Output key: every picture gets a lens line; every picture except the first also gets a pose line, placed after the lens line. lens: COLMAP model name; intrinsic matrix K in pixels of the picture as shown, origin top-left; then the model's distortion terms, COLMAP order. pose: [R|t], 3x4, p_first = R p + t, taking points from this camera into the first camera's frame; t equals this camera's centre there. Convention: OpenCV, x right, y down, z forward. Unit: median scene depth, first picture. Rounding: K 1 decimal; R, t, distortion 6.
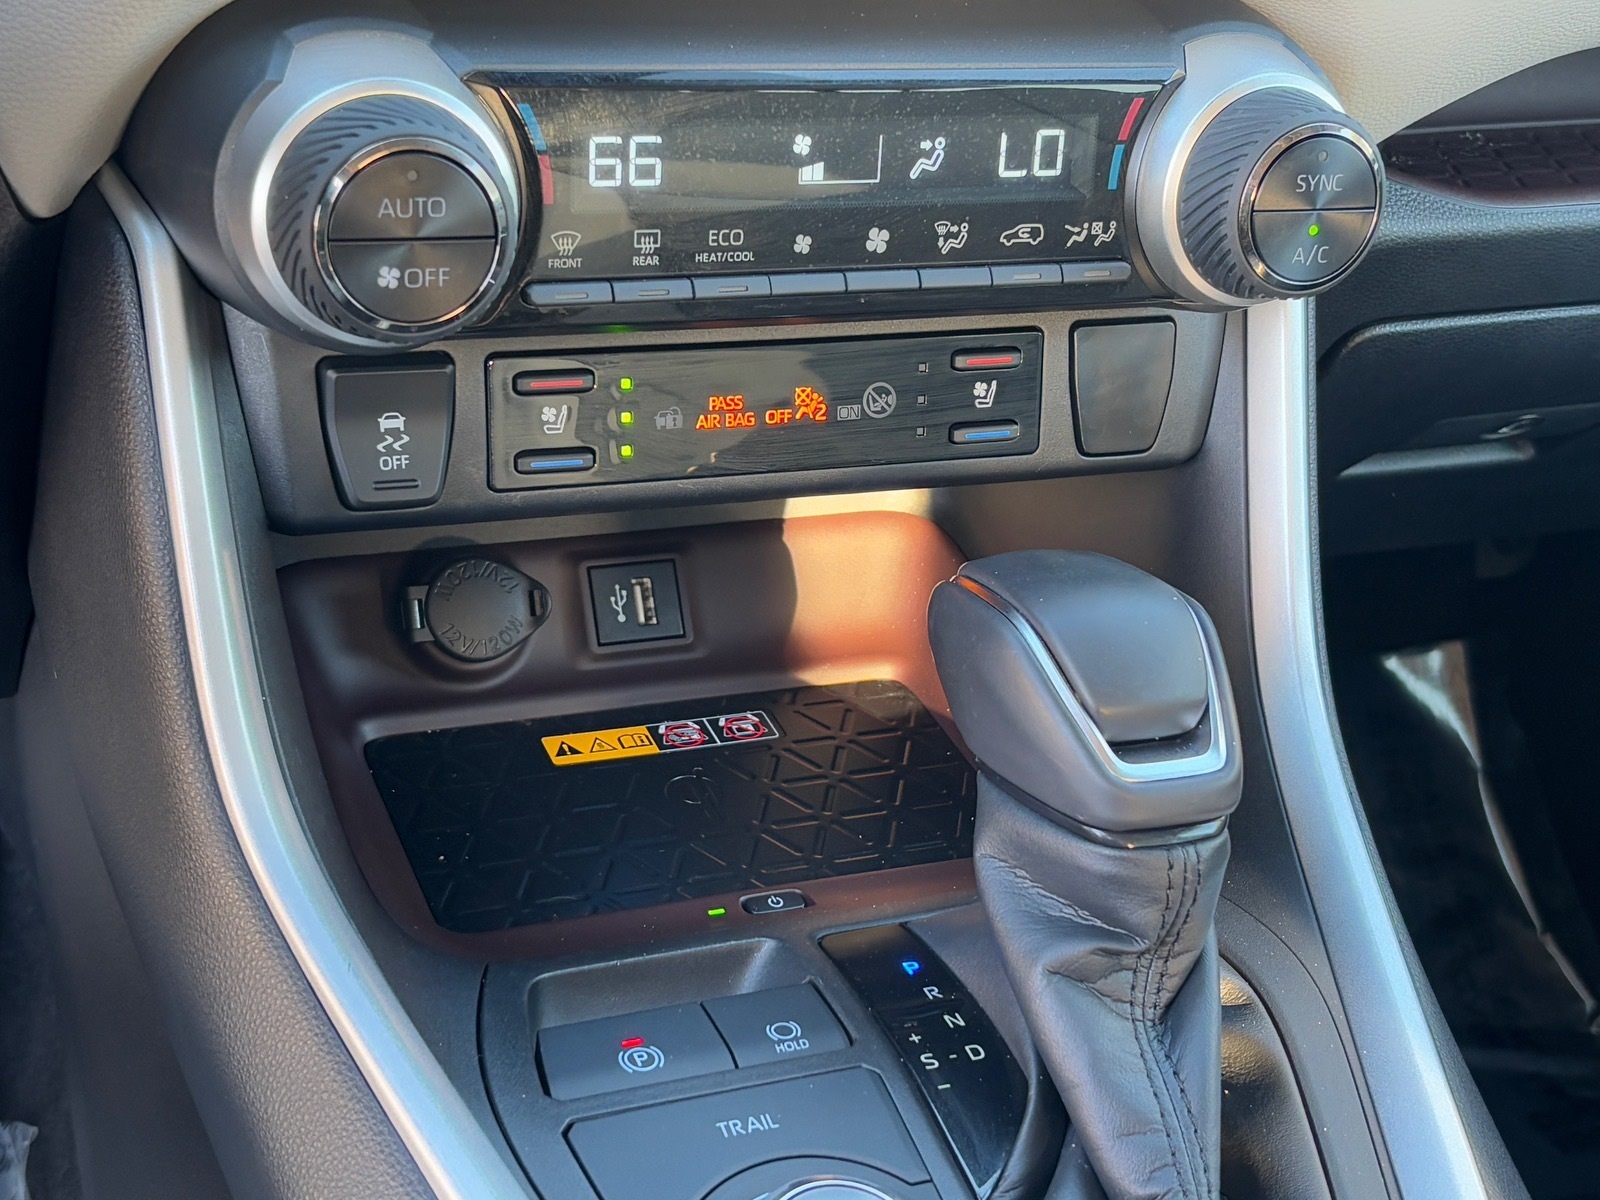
lens RADIAL K [[2309.3, 0, 756.0], [0, 2309.3, 607.6], [0, 0, 1]] dist [0.130988, 0.000000]
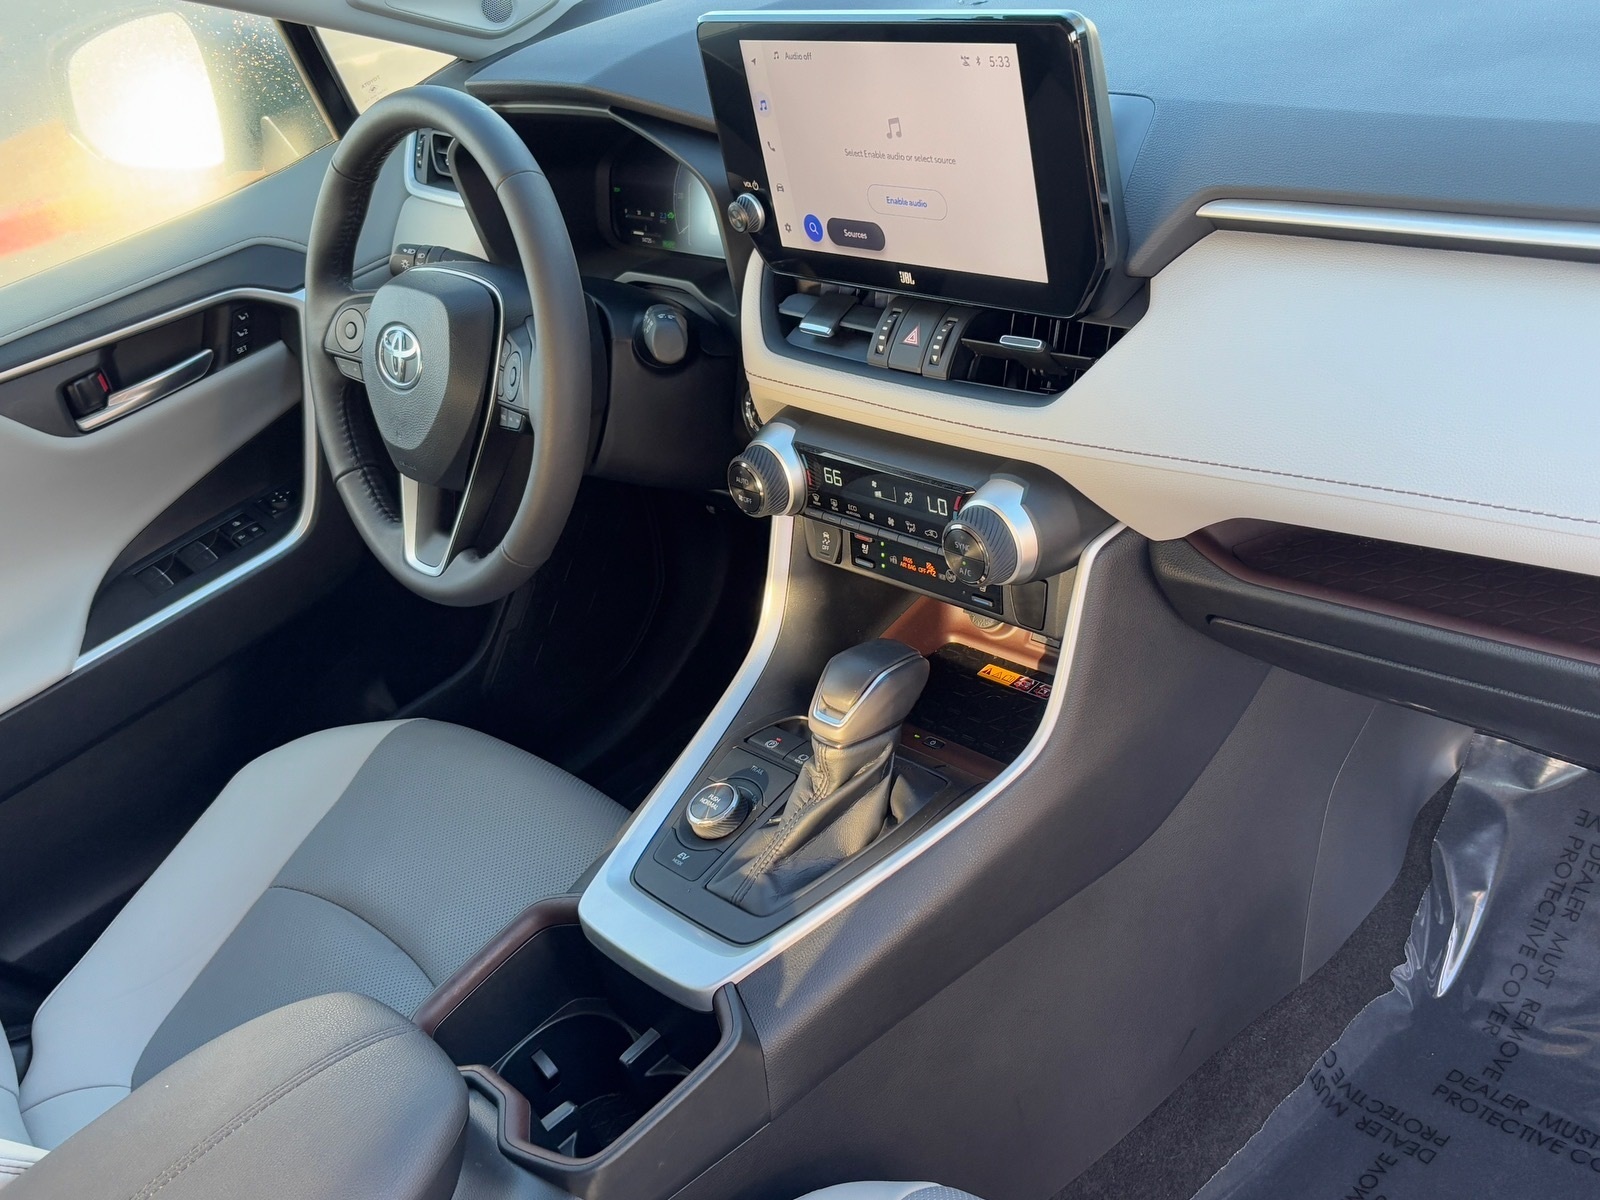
lens RADIAL K [[1760.4, 0, 801.0], [0, 1760.4, 614.2], [0, 0, 1]] dist [0.112873, 0.000000]
pose [[0.310073, 0.320173, -0.895178, 1.950012], [-0.181216, 0.944227, 0.274946, -0.613486], [0.933282, 0.076968, 0.350800, 0.145950]]
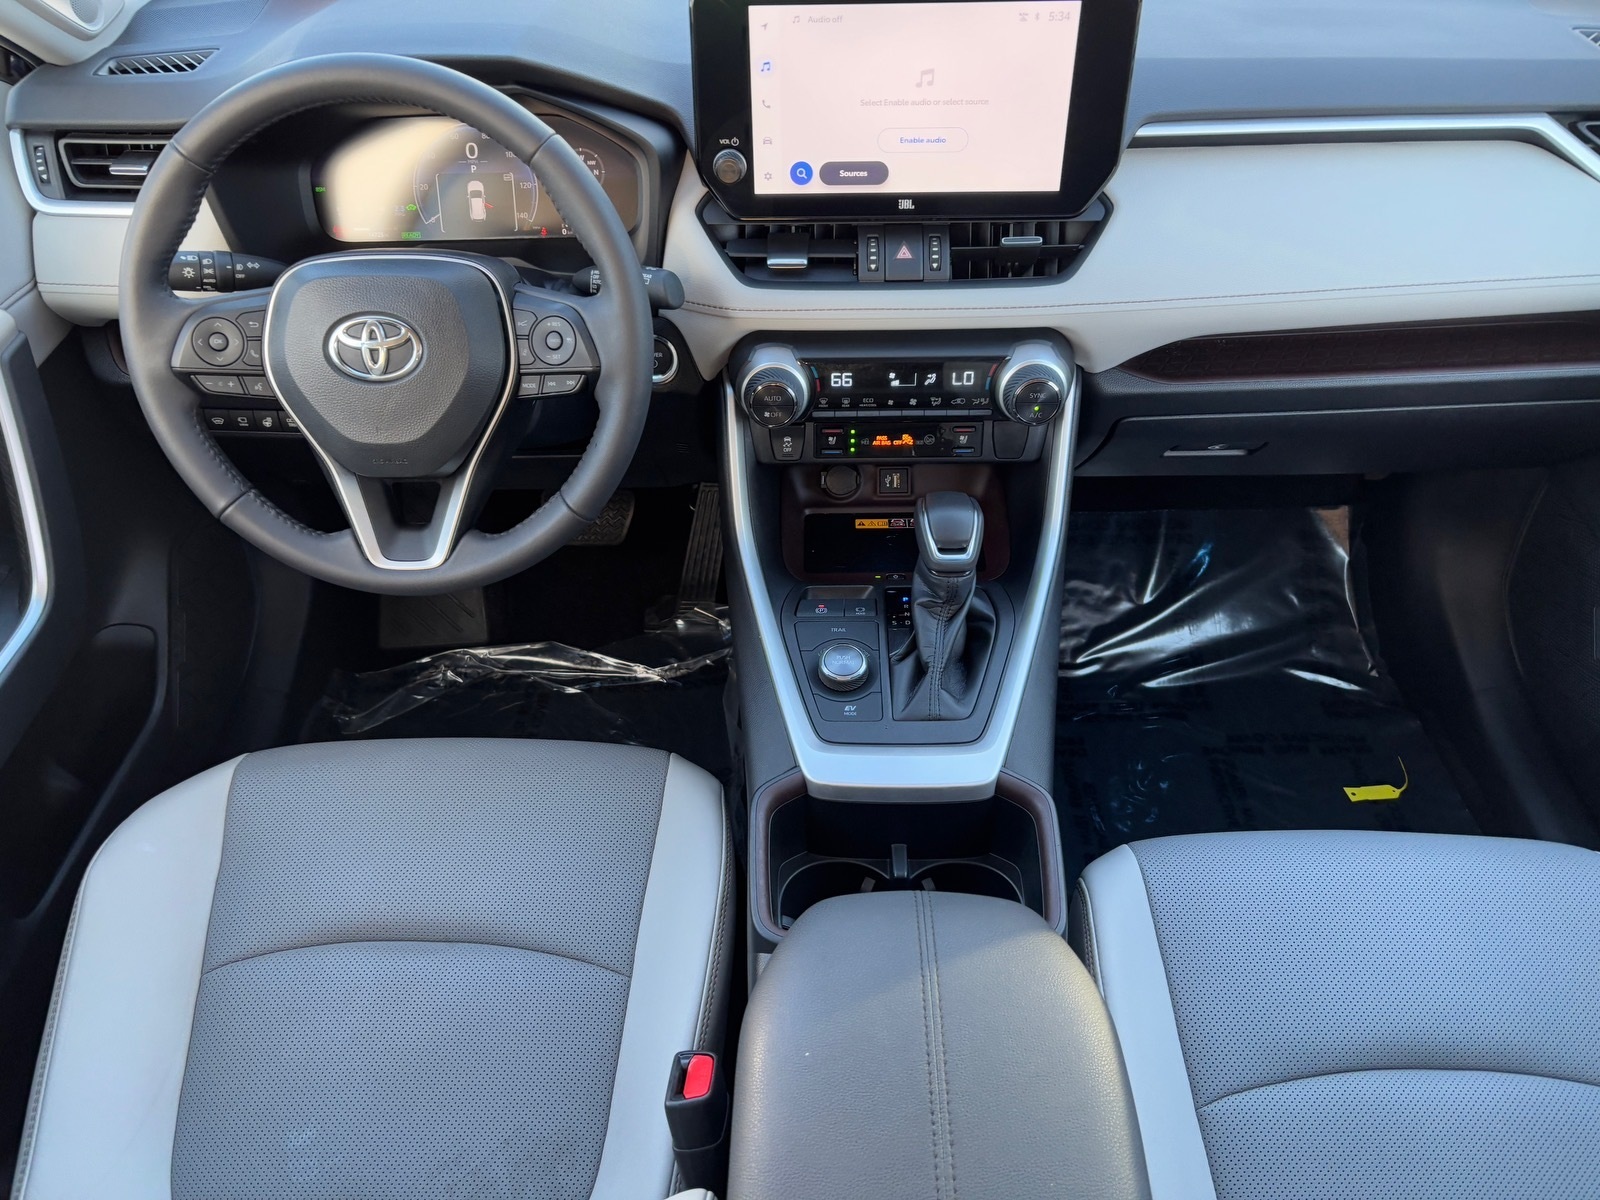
lens RADIAL K [[1223.9, 0, 792.7], [0, 1223.9, 614.2], [0, 0, 1]] dist [0.036325, -0.033921]
pose [[0.917410, 0.152898, -0.367398, 0.623690], [-0.081127, 0.975713, 0.203478, -0.205137], [0.389587, -0.156867, 0.907532, -0.852122]]
